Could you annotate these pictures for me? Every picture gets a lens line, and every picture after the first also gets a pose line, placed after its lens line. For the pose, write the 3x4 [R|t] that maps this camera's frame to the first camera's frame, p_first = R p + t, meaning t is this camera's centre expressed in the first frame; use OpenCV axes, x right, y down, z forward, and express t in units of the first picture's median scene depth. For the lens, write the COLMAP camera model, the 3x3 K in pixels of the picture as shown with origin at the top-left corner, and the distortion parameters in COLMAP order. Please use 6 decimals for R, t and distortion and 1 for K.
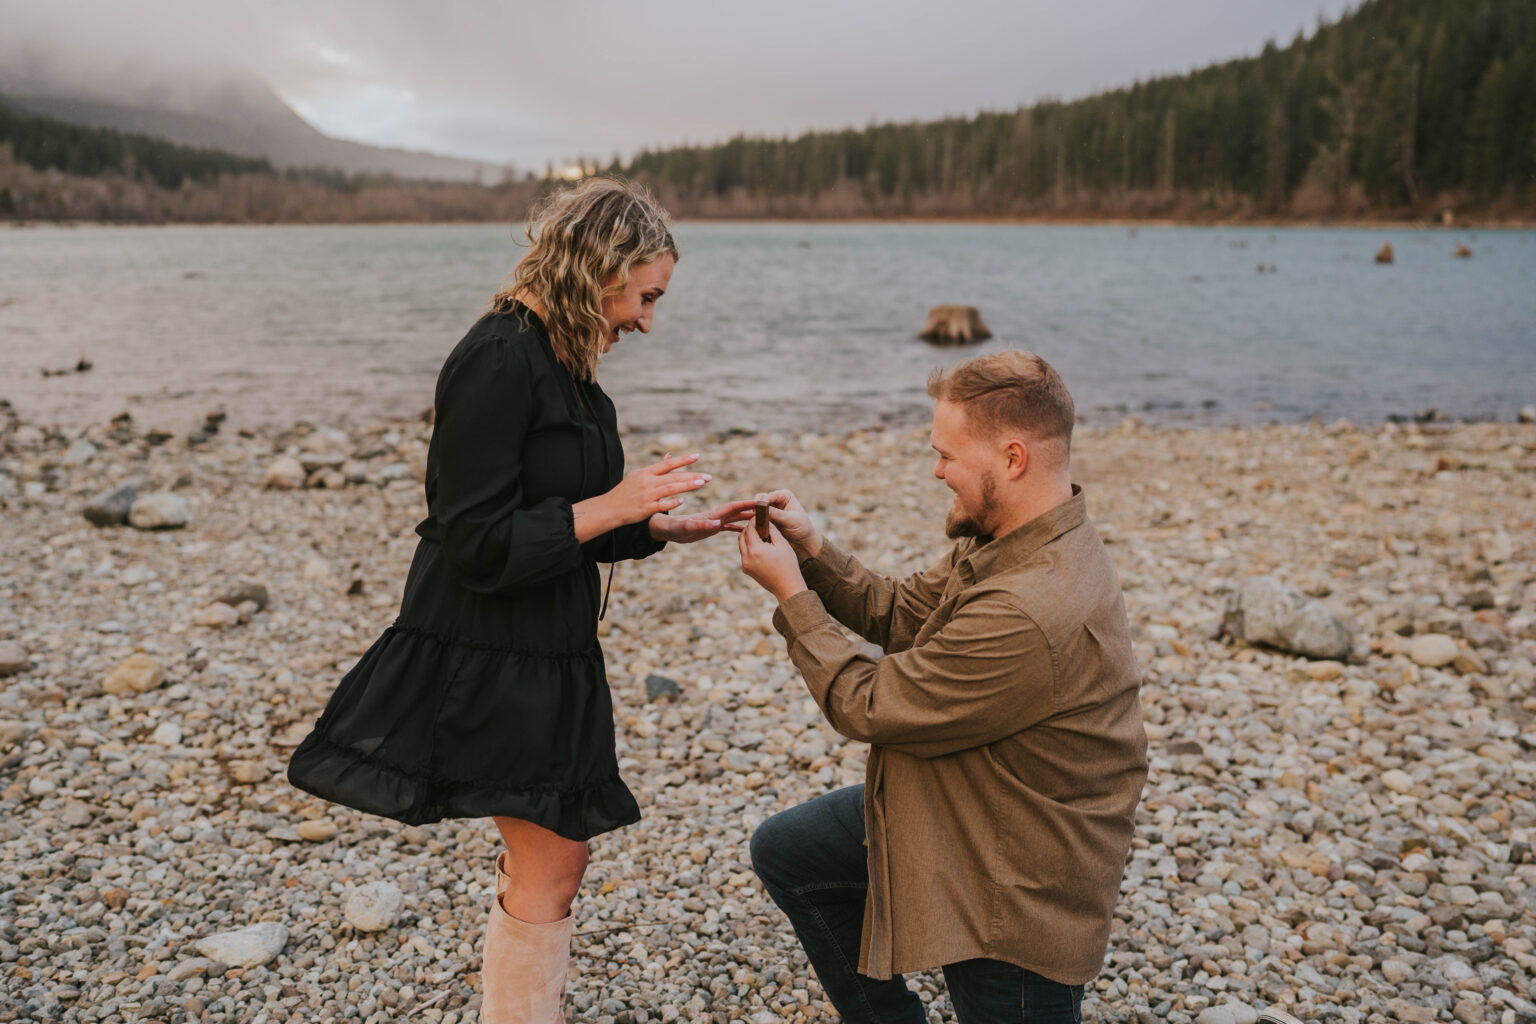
lens RADIAL K [[1543.6, 0, 725.4], [0, 1543.6, 469.2], [0, 0, 1]] dist [-0.045041, 0.172659]
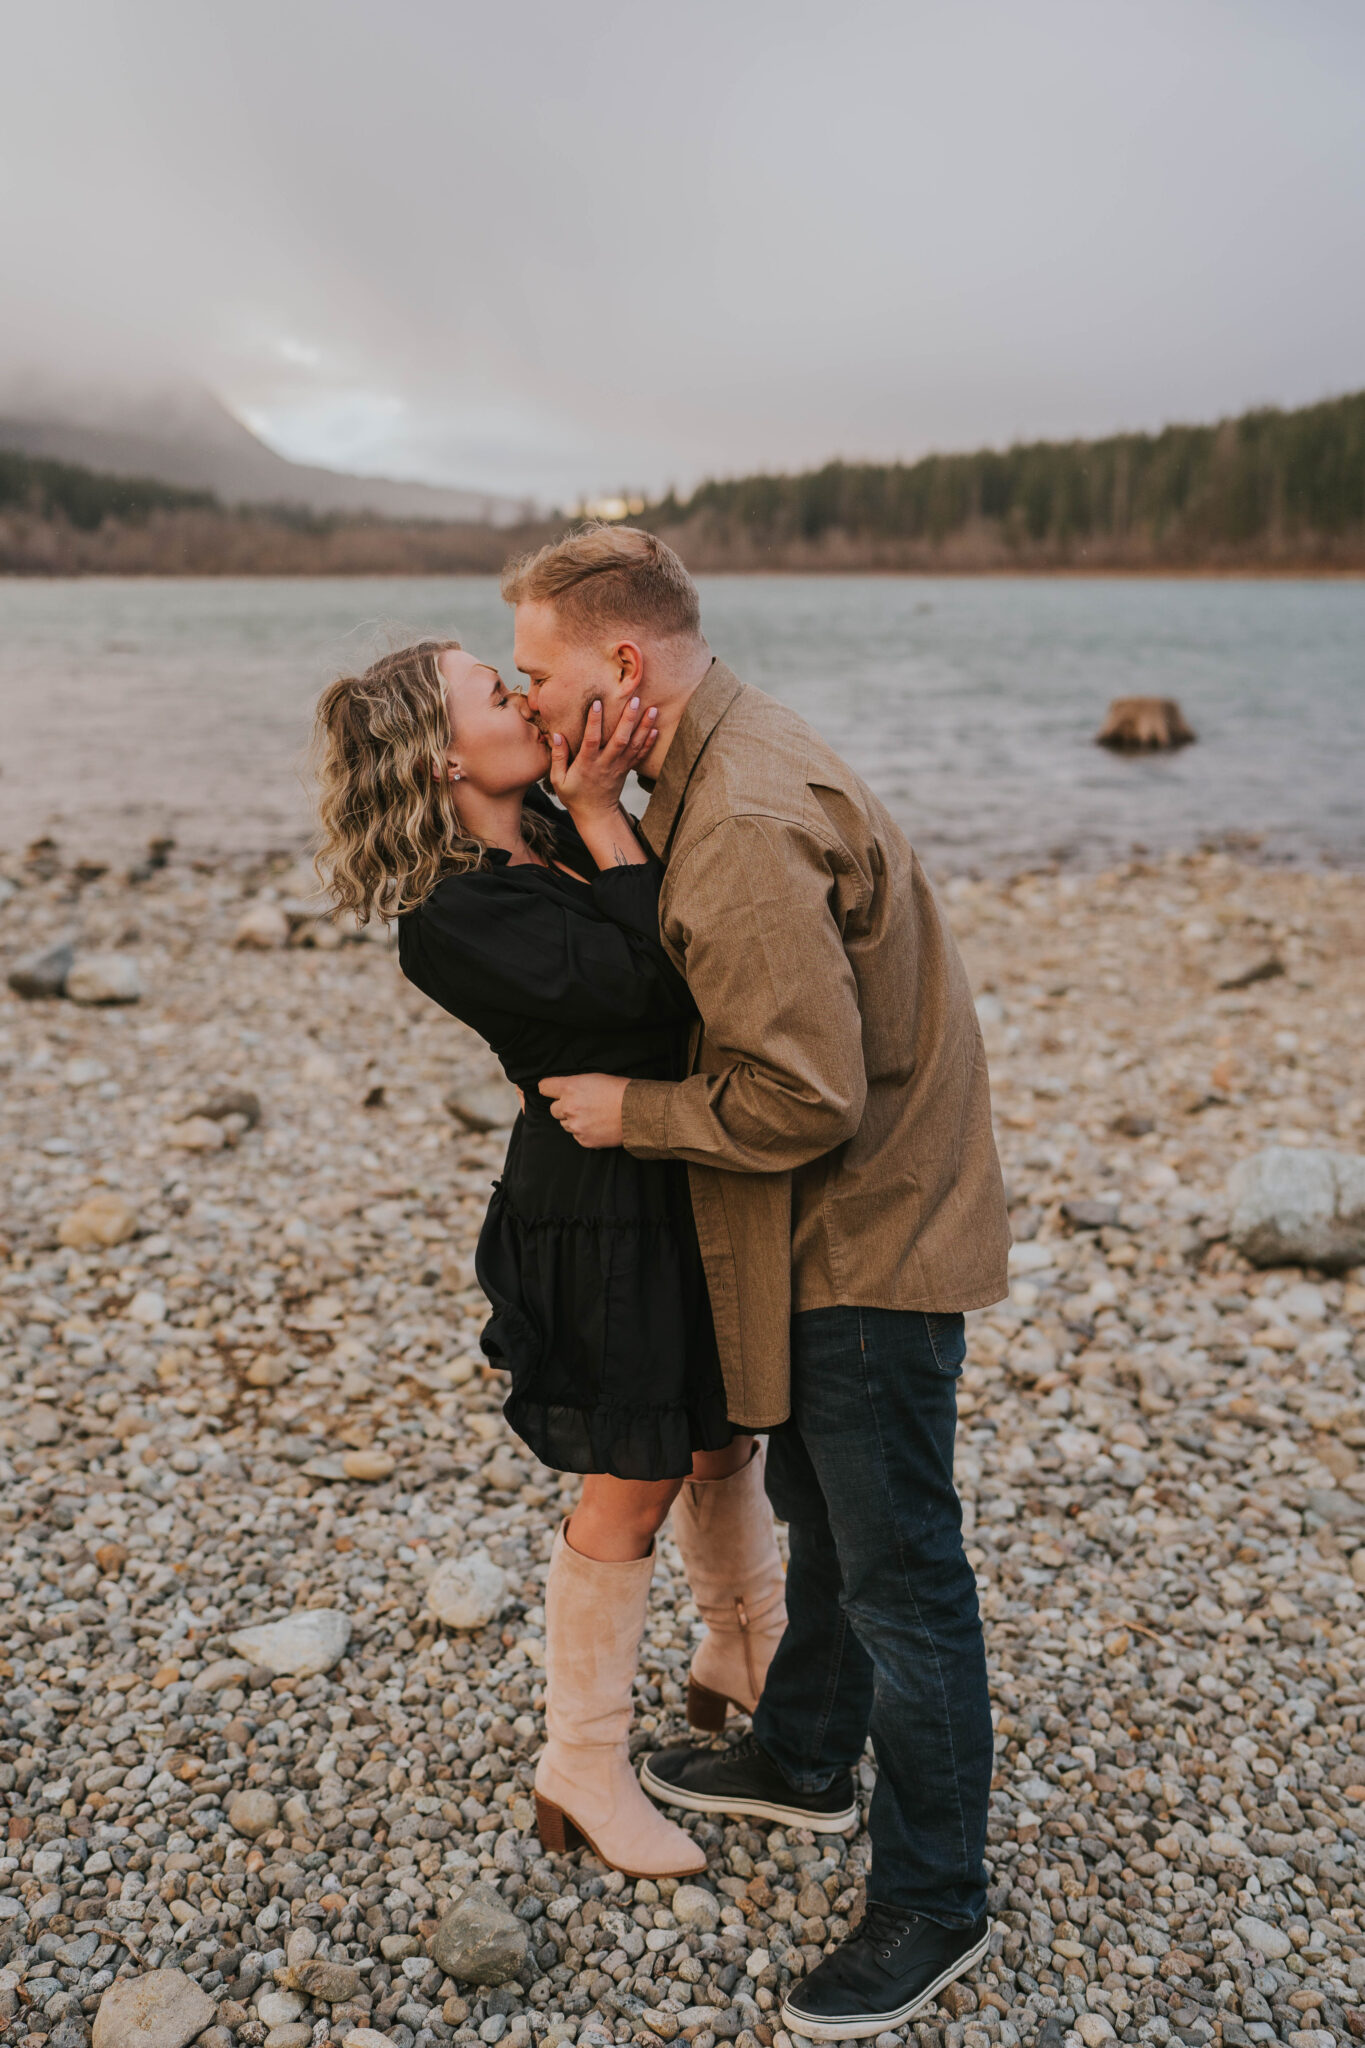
lens RADIAL K [[2058.2, 0, 652.2], [0, 2058.2, 978.3], [0, 0, 1]] dist [-0.045041, 0.172659]
pose [[0.996983, 0.016467, -0.075859, -0.042468], [-0.013820, 0.999282, 0.035279, -0.021410], [0.076386, -0.034124, 0.996494, 0.035347]]
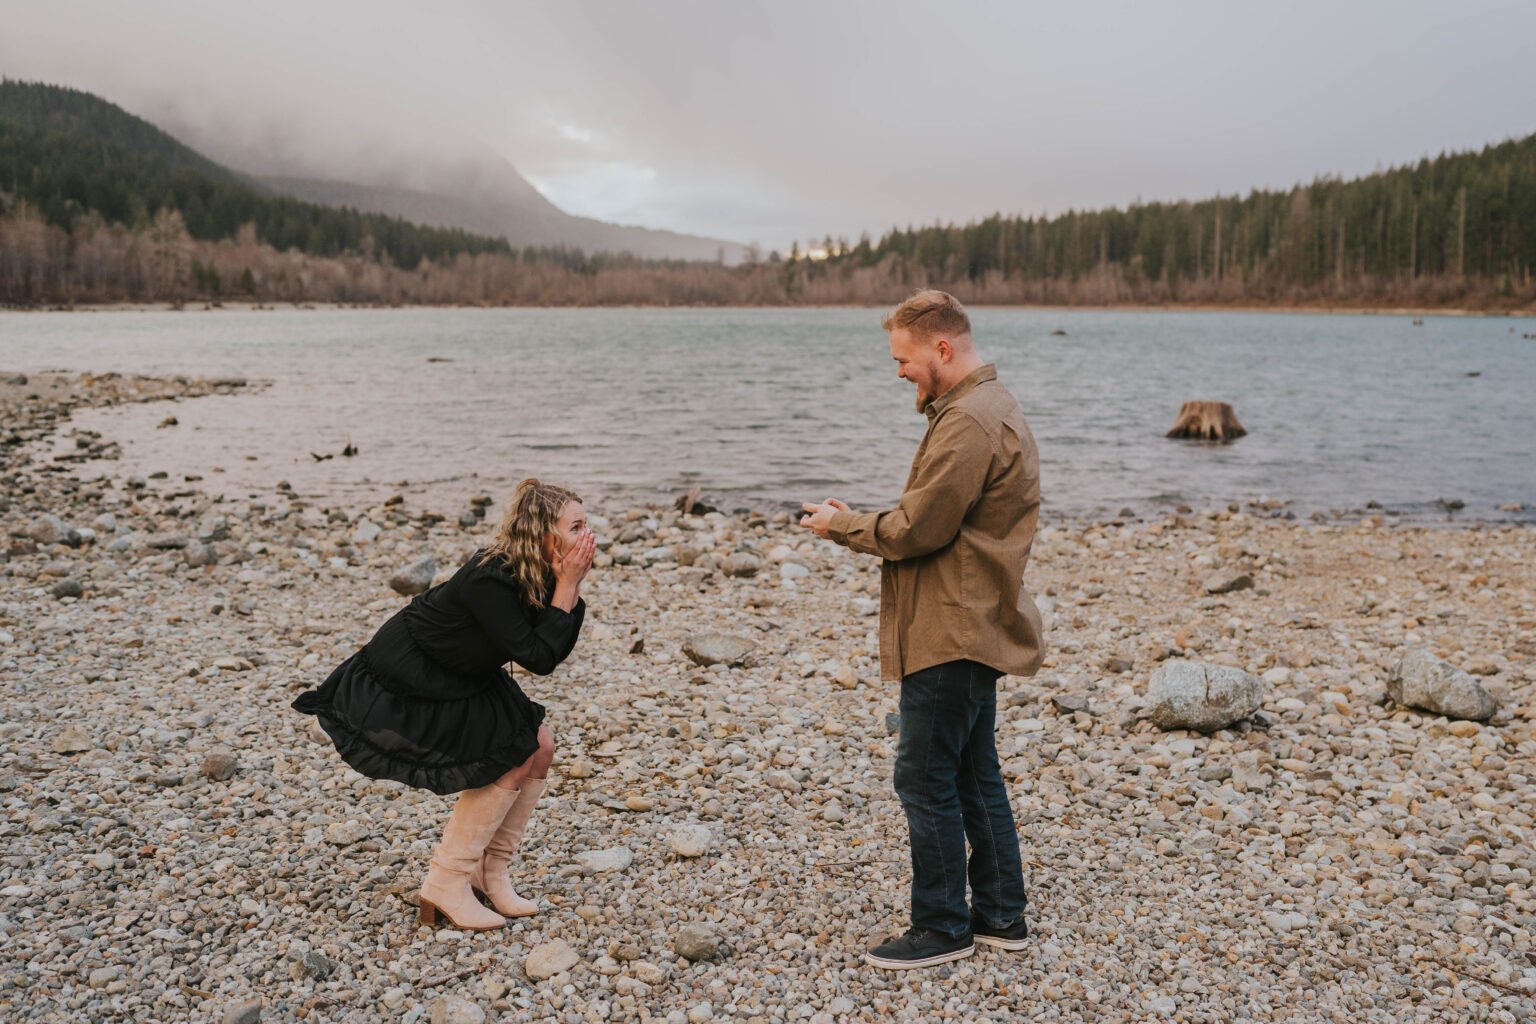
lens RADIAL K [[1647.1, 0, 834.9], [0, 1647.1, 469.3], [0, 0, 1]] dist [-0.045076, 0.143566]
pose [[0.996203, 0.014830, -0.085794, 0.015753], [-0.019927, 0.998067, -0.058859, 0.016774], [0.084755, 0.060345, 0.994573, -0.293681]]
